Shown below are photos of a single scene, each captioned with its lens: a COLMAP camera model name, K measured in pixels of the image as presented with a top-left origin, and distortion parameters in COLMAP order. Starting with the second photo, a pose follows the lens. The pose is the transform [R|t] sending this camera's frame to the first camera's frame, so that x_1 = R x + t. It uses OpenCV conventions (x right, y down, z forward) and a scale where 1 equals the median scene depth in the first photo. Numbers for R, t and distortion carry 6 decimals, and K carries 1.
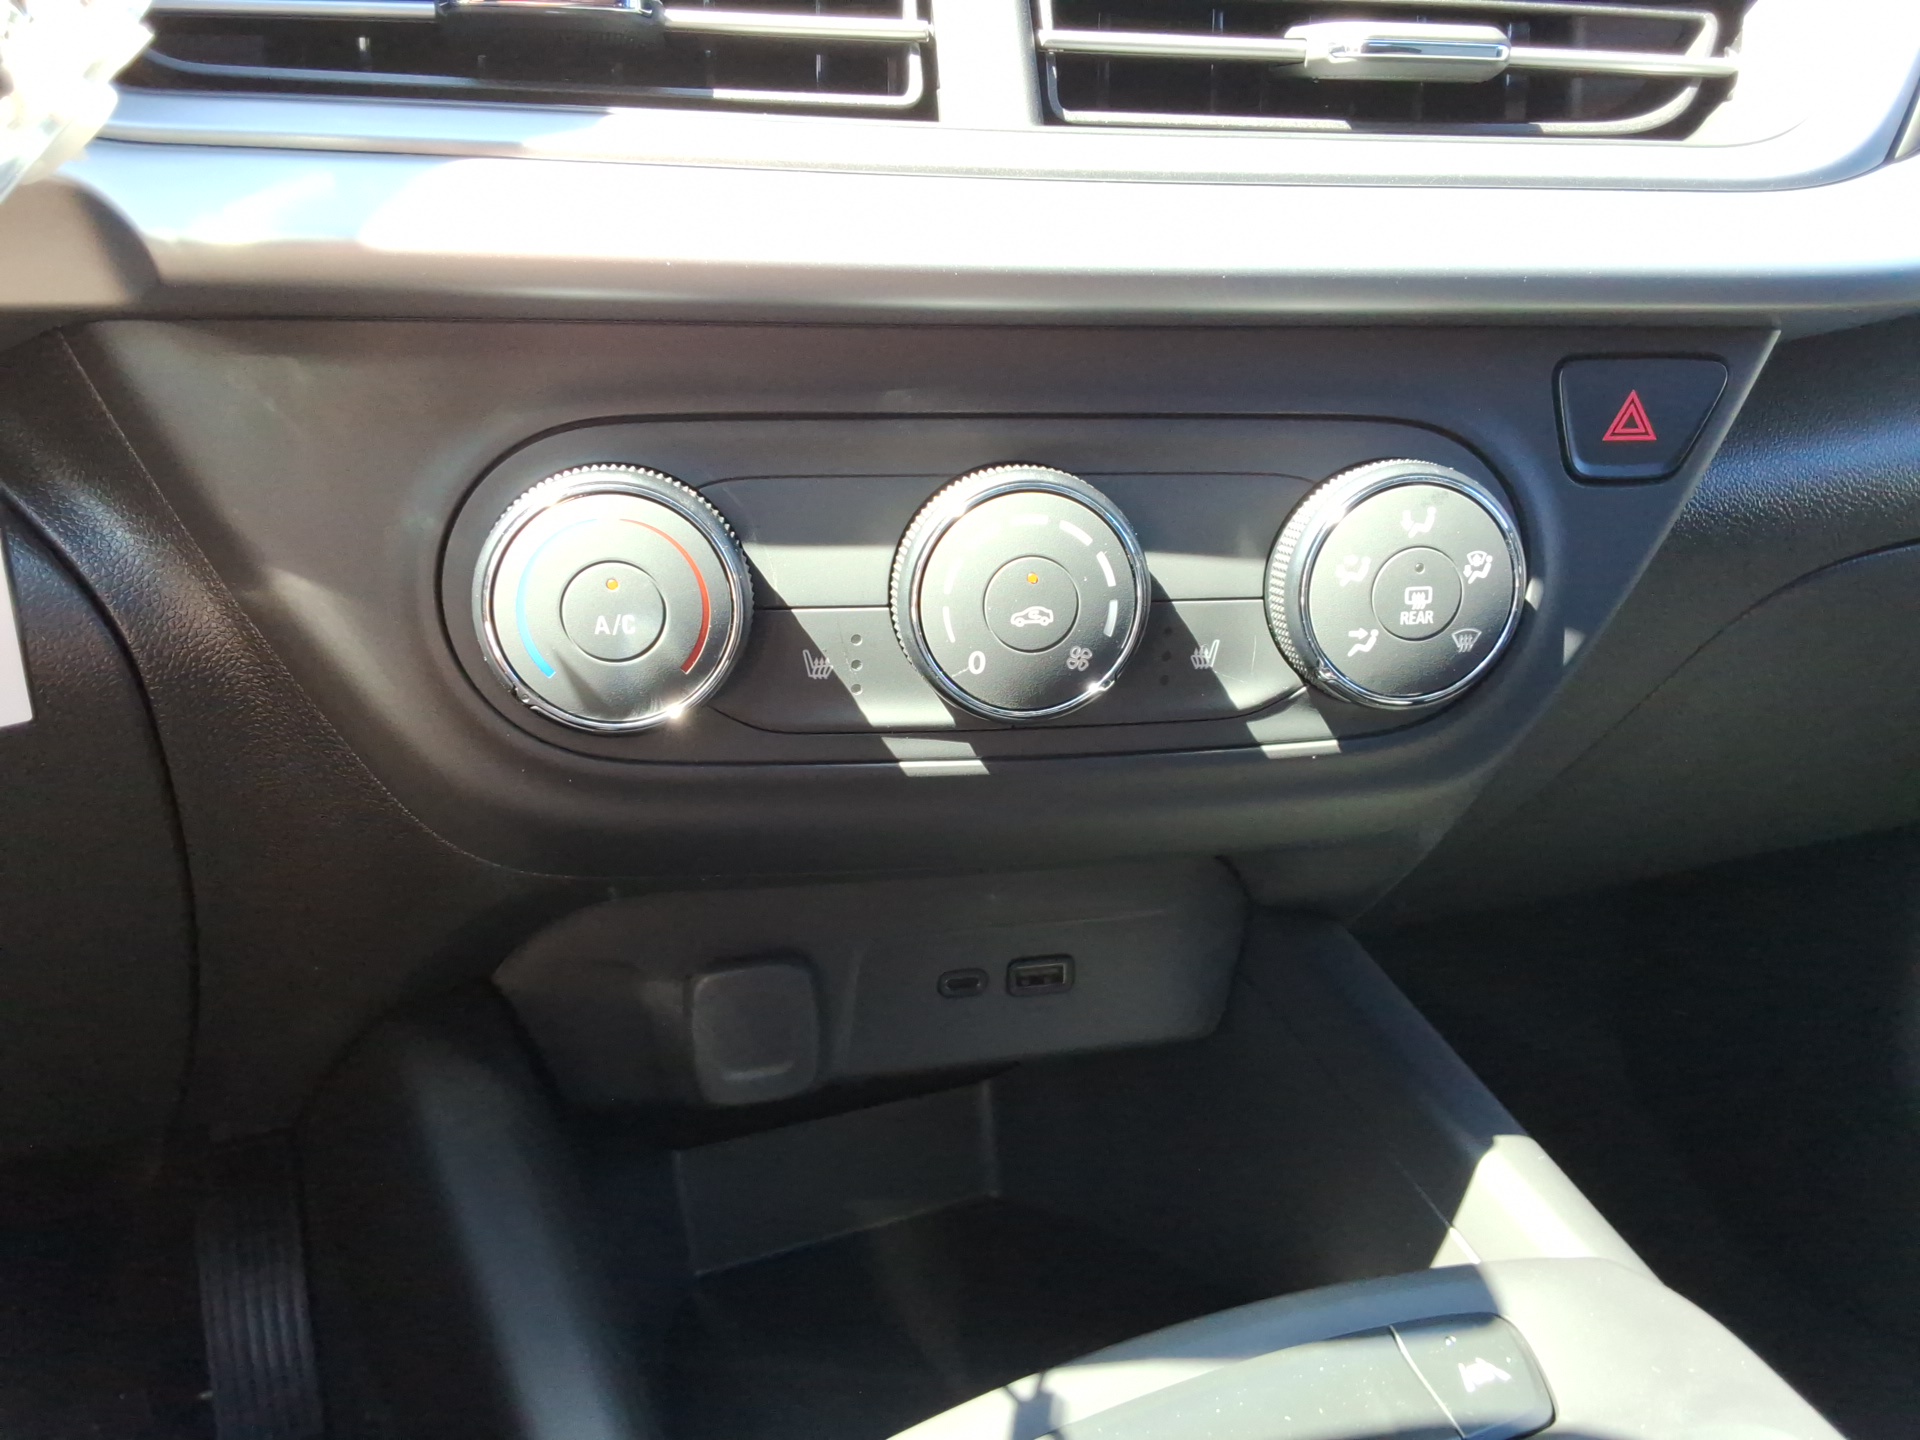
lens RADIAL K [[1535.5, 0, 979.2], [0, 1535.5, 713.9], [0, 0, 1]] dist [0.102255, -0.169055]
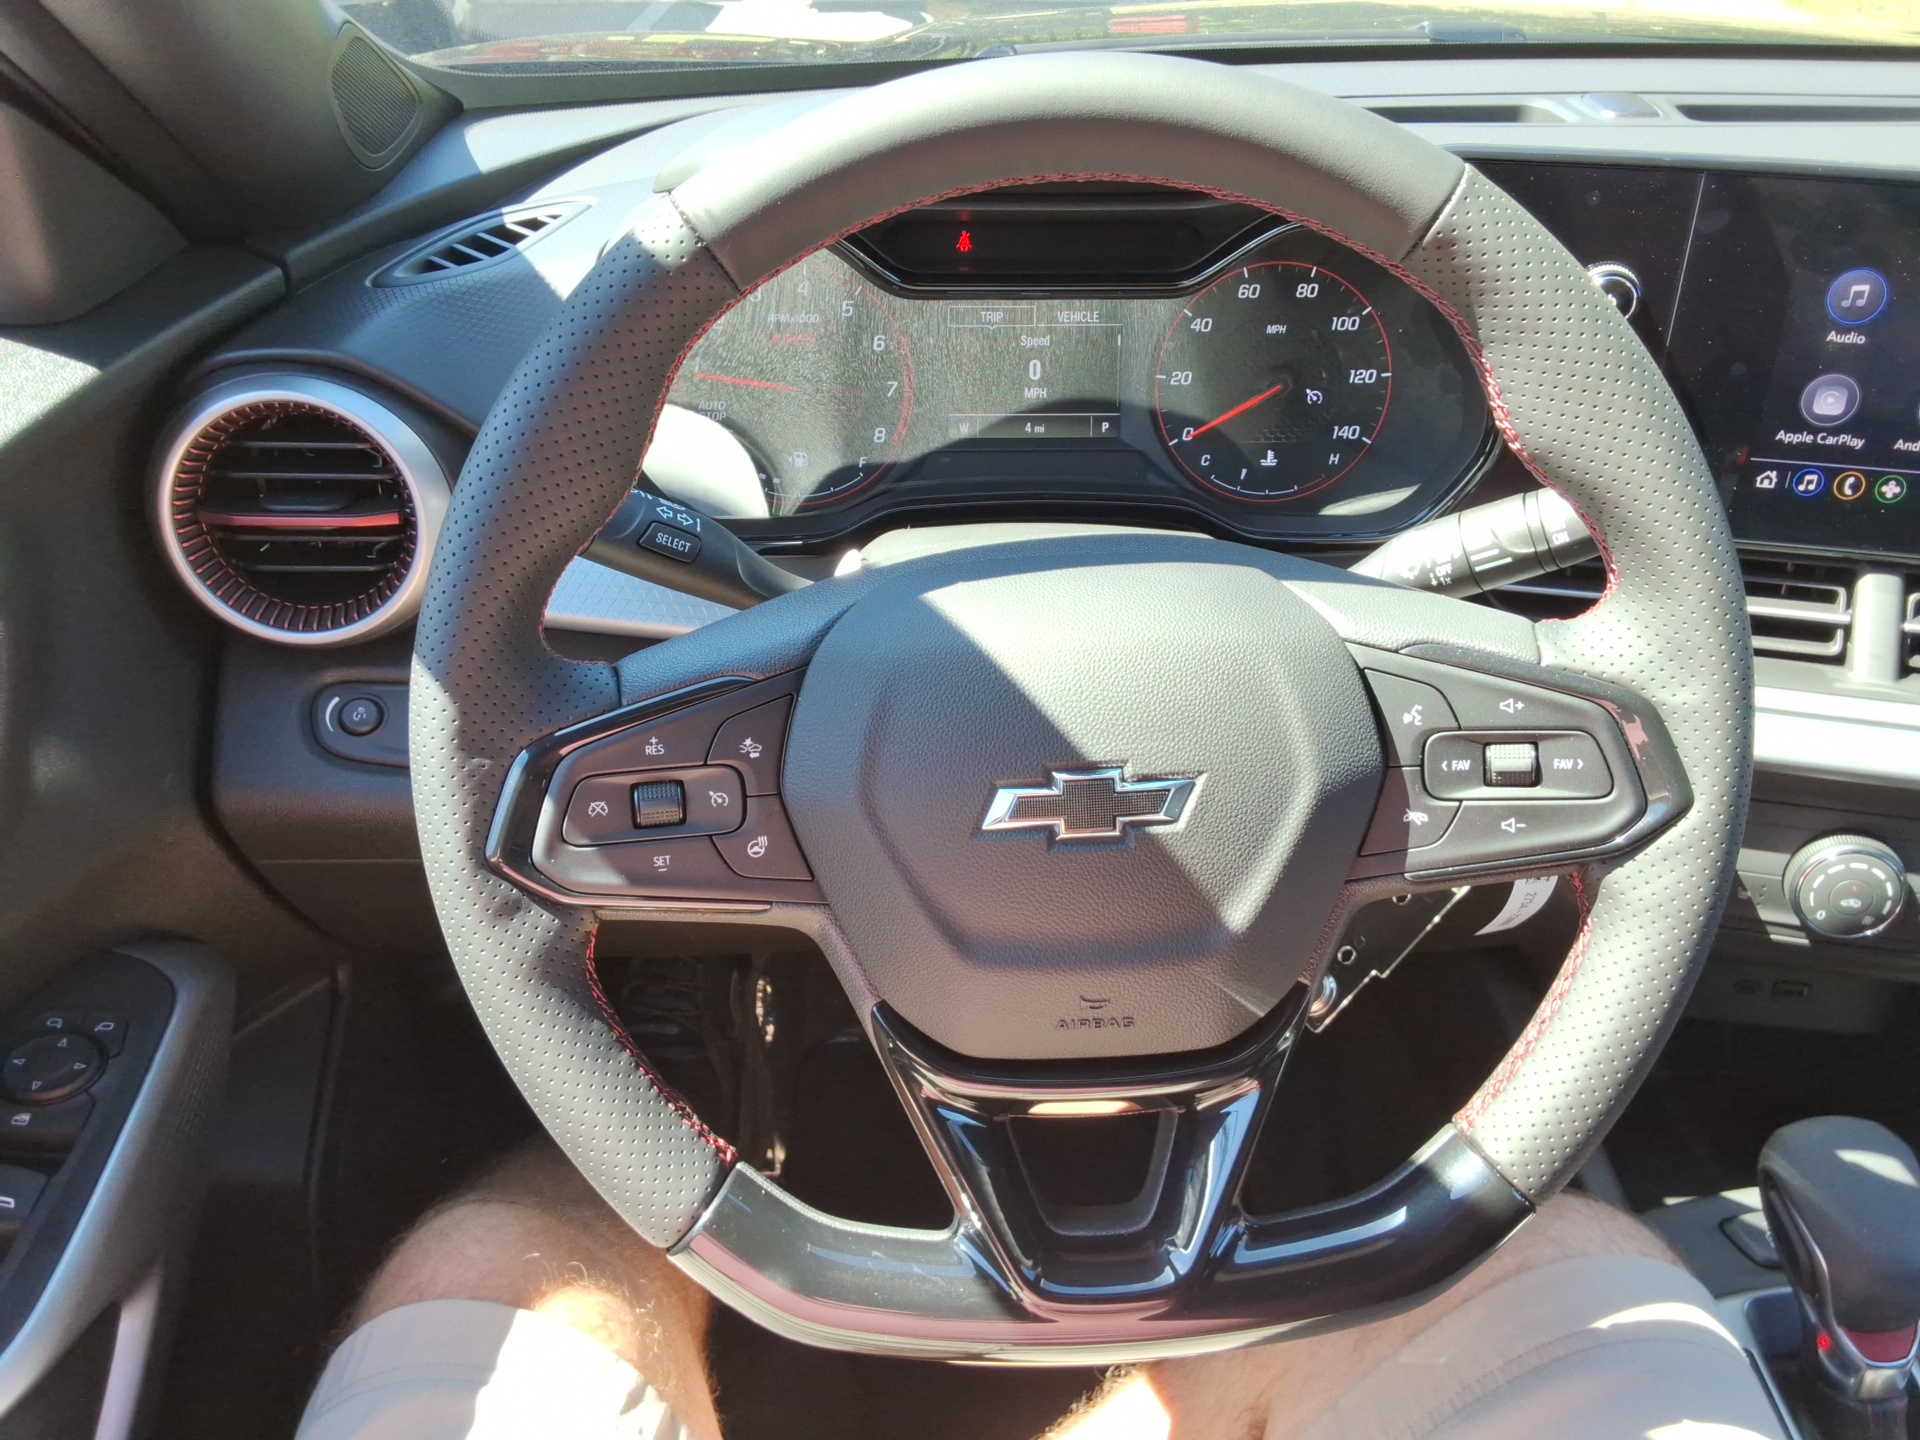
lens RADIAL K [[1538.9, 0, 966.1], [0, 1538.9, 703.5], [0, 0, 1]] dist [0.148473, -0.255943]
pose [[0.915333, 0.173866, -0.363230, -0.349859], [-0.108749, 0.975203, 0.192752, -0.614006], [0.387736, -0.136931, 0.911543, -1.542334]]
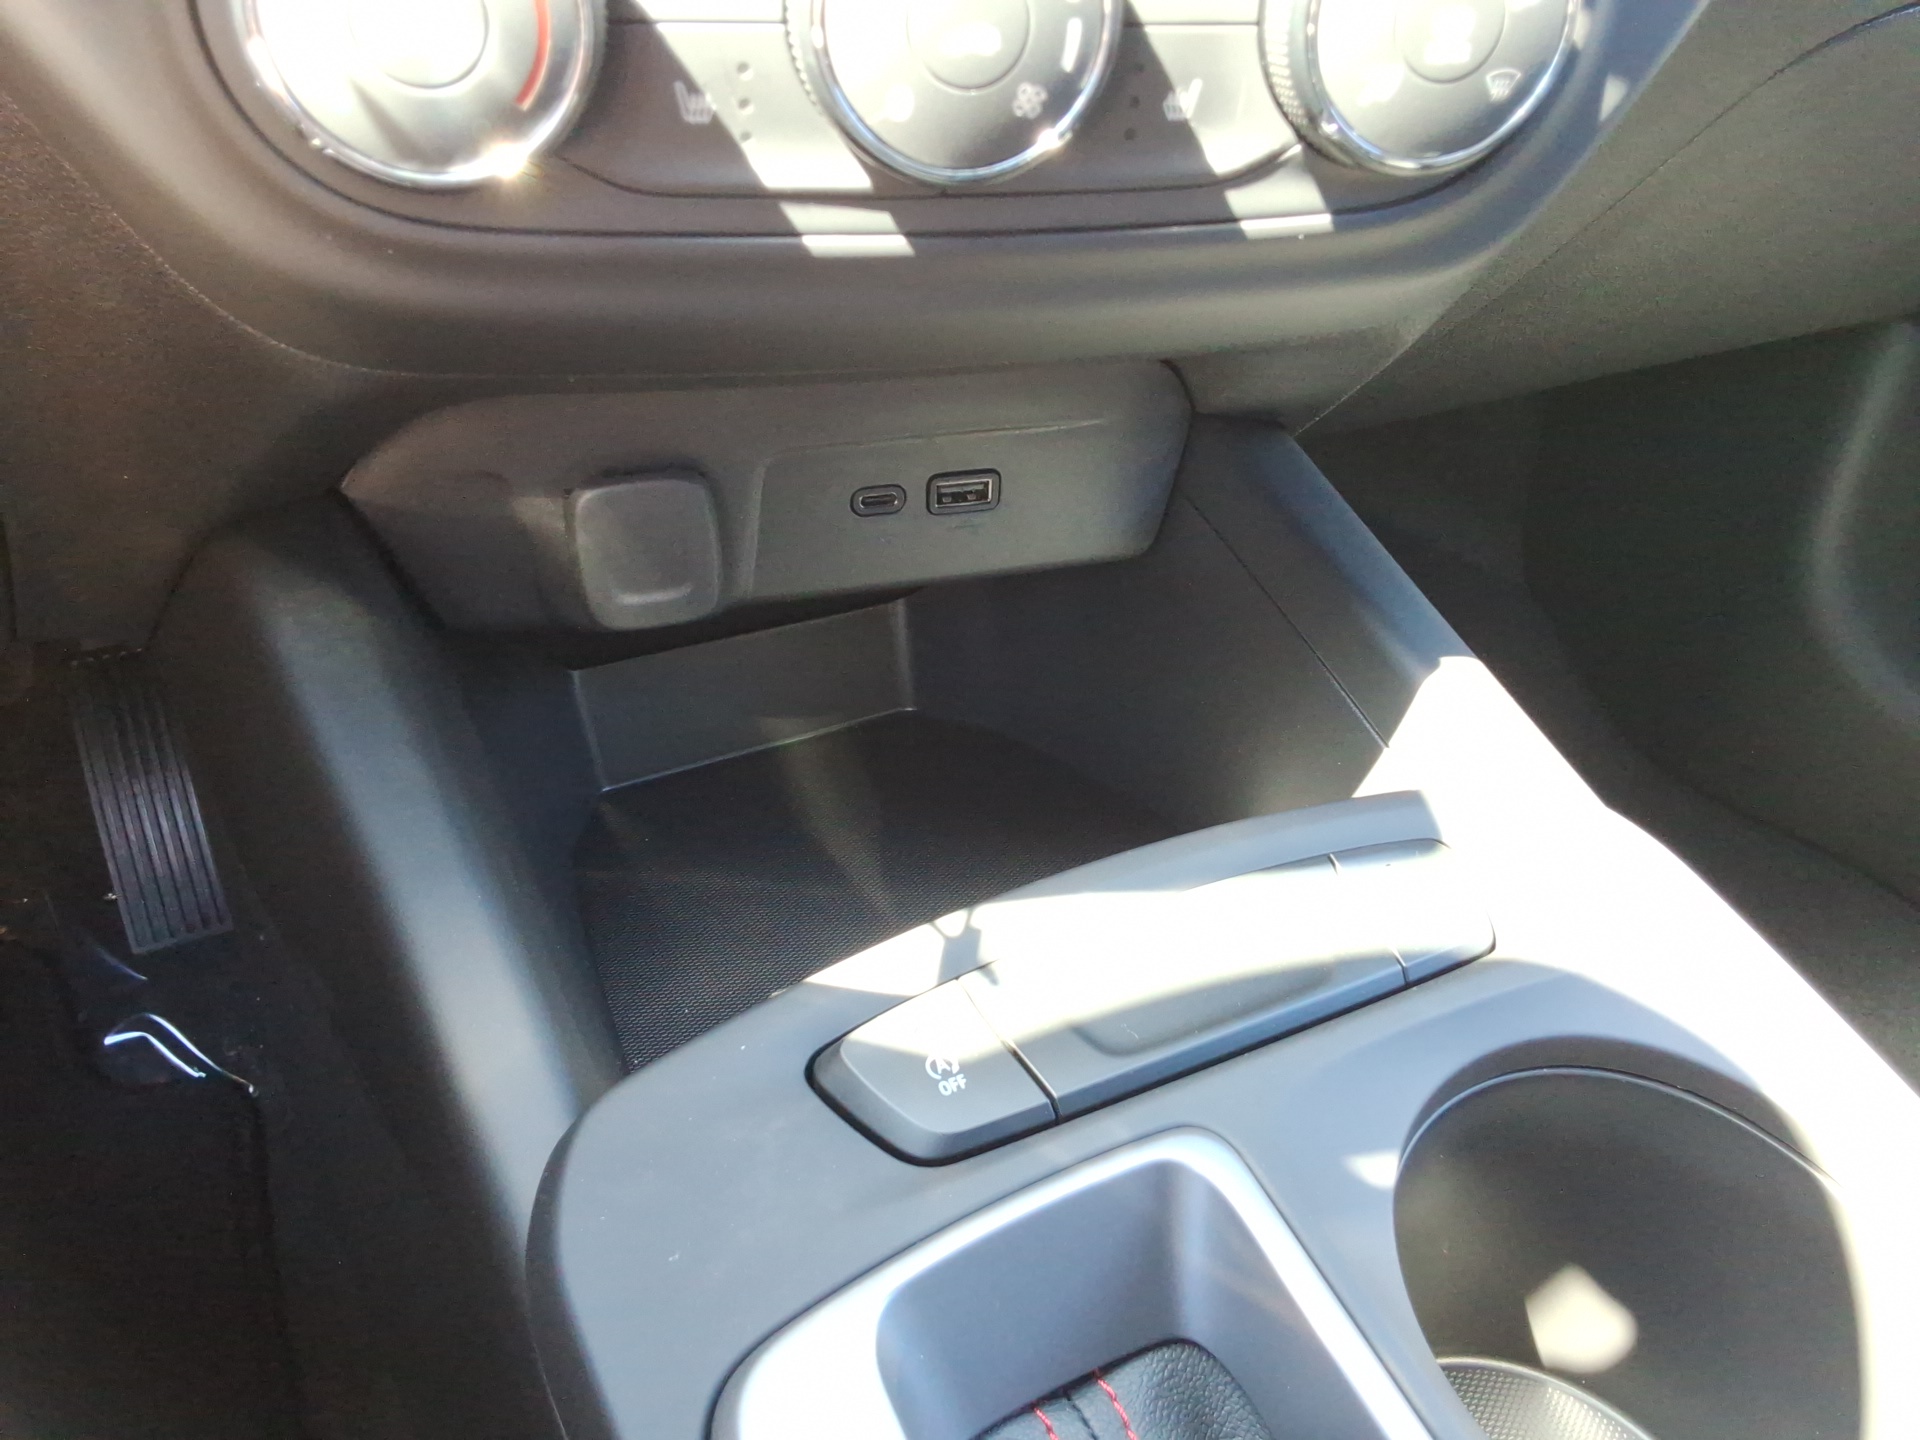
lens RADIAL K [[1555.7, 0, 989.2], [0, 1555.7, 680.6], [0, 0, 1]] dist [0.112564, -0.167754]
pose [[0.997799, -0.006599, 0.065980, -0.009624], [-0.012844, 0.956956, 0.289950, 0.013594], [-0.065053, -0.290160, 0.954765, 0.127920]]
